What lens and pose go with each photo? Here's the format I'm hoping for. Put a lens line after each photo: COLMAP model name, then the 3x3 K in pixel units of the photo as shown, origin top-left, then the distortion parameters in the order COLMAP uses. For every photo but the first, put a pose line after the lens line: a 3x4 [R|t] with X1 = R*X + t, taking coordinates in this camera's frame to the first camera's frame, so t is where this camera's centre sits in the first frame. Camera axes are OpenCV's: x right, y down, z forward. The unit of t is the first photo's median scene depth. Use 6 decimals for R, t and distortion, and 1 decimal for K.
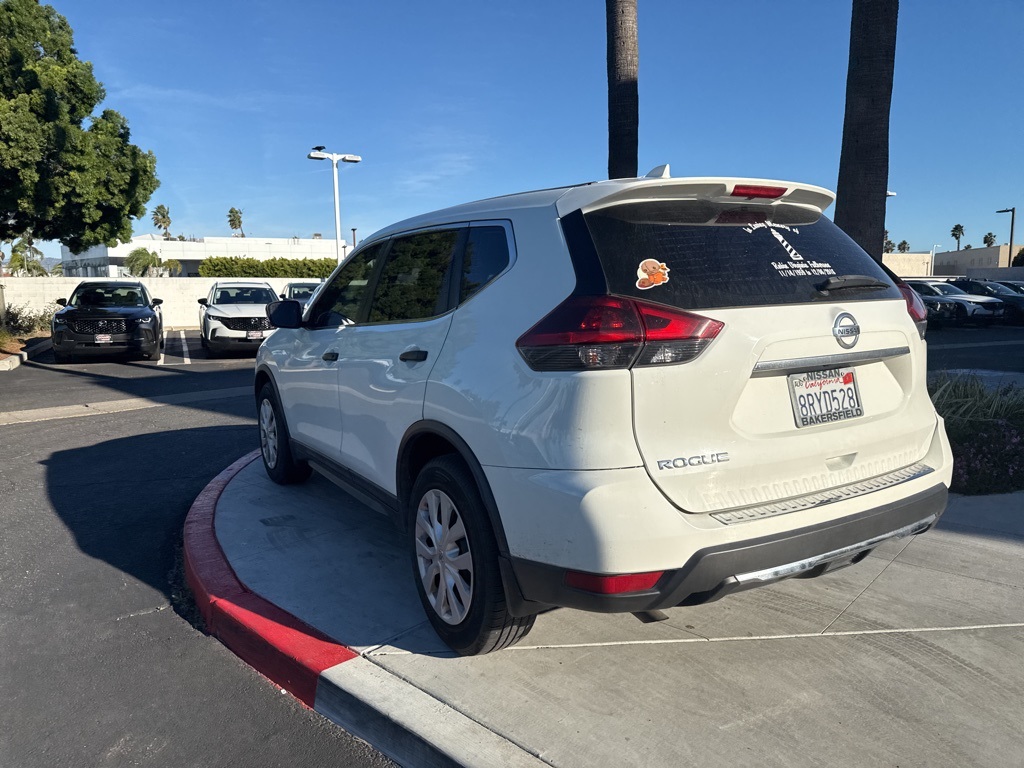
lens RADIAL K [[727.7, 0, 501.3], [0, 727.7, 379.6], [0, 0, 1]] dist [0.028995, -0.037164]
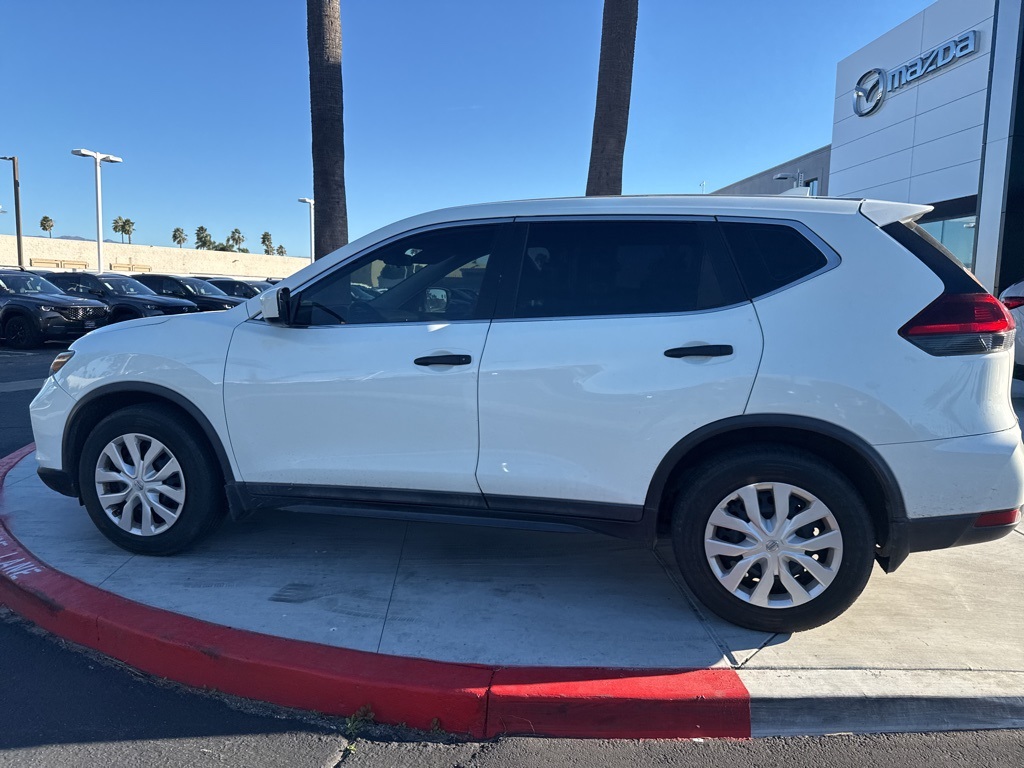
lens RADIAL K [[727.7, 0, 504.4], [0, 727.7, 377.6], [0, 0, 1]] dist [0.028995, -0.037164]
pose [[0.692485, -0.059381, 0.718984, -1.064504], [0.058623, 0.997943, 0.025958, -0.041011], [-0.719046, 0.024174, 0.694542, 0.552708]]
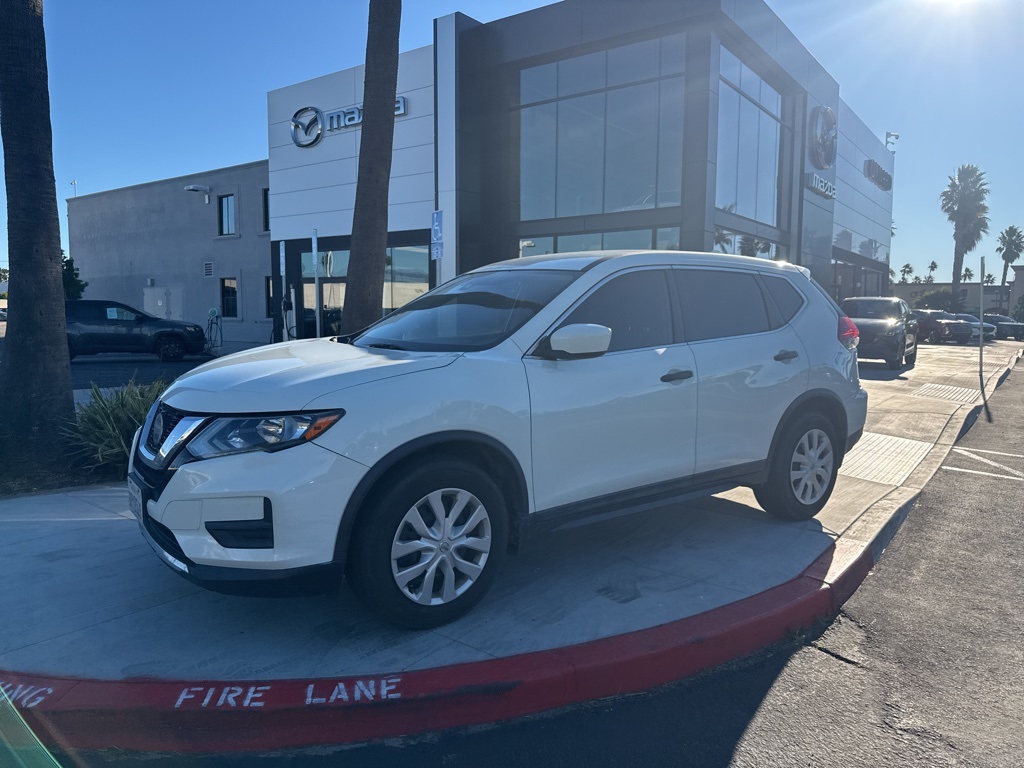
lens RADIAL K [[727.7, 0, 514.8], [0, 727.7, 379.8], [0, 0, 1]] dist [0.028995, -0.037164]
pose [[-0.121875, -0.082491, 0.989112, -1.705747], [0.109994, 0.989280, 0.096058, -0.209771], [-0.986432, 0.120503, -0.111495, 1.873197]]
